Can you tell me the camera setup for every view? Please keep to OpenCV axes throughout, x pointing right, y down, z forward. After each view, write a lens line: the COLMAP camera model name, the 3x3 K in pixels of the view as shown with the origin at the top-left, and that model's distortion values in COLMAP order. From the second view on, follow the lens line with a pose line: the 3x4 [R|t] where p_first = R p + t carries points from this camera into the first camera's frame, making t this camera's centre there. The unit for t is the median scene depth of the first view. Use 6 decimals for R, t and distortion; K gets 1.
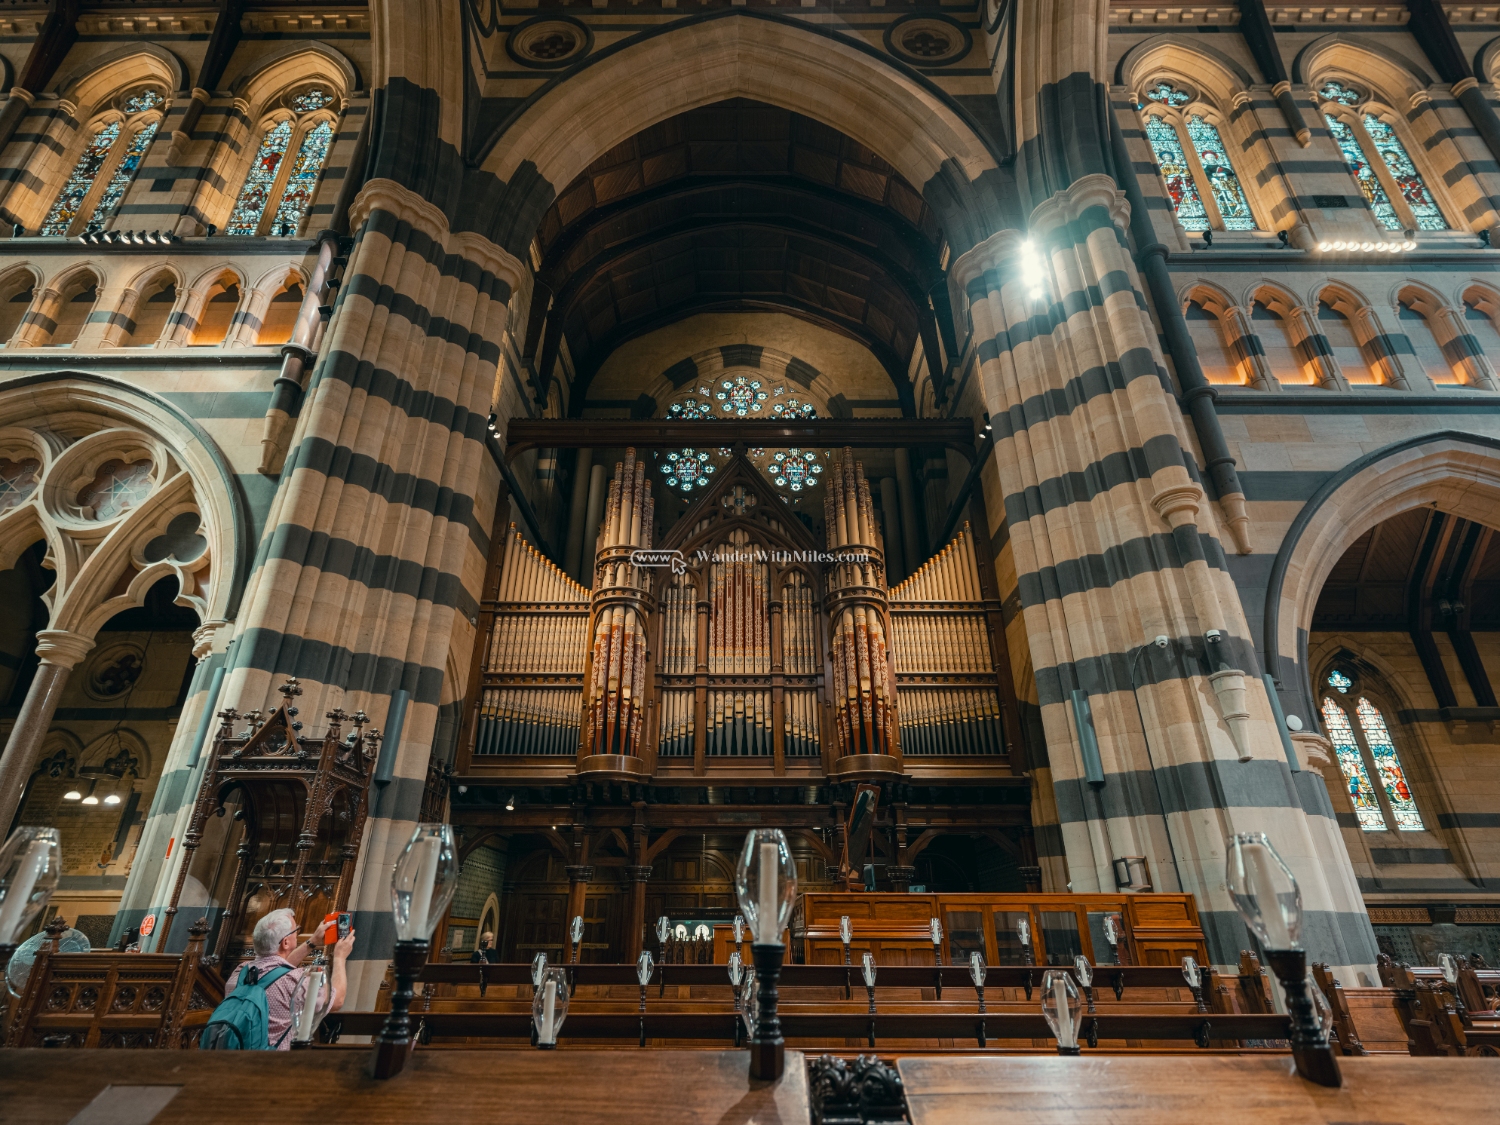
lens RADIAL K [[780.0, 0, 742.0], [0, 780.0, 561.3], [0, 0, 1]] dist [-0.000206, 0.000239]
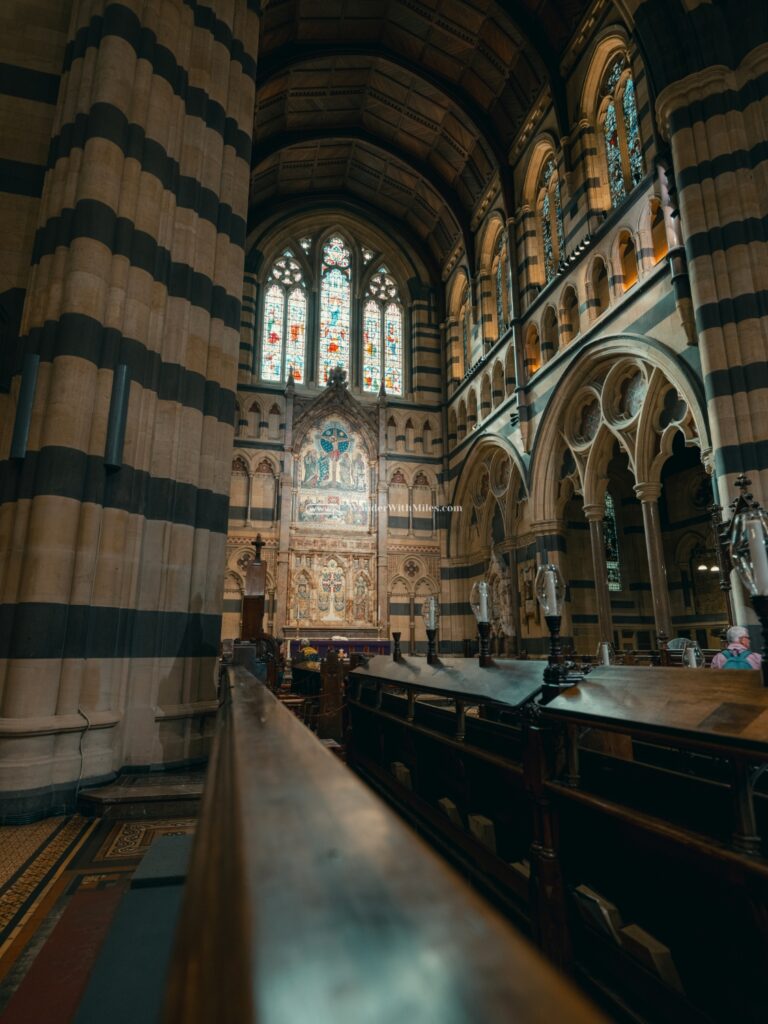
lens RADIAL K [[605.4, 0, 384.0], [0, 605.4, 512.0], [0, 0, 1]] dist [0.004101, 0.000245]
pose [[0.255384, -0.222722, -0.940837, 0.218517], [0.427885, 0.898657, -0.096590, 0.028323], [0.867002, -0.377902, 0.324803, 0.031797]]
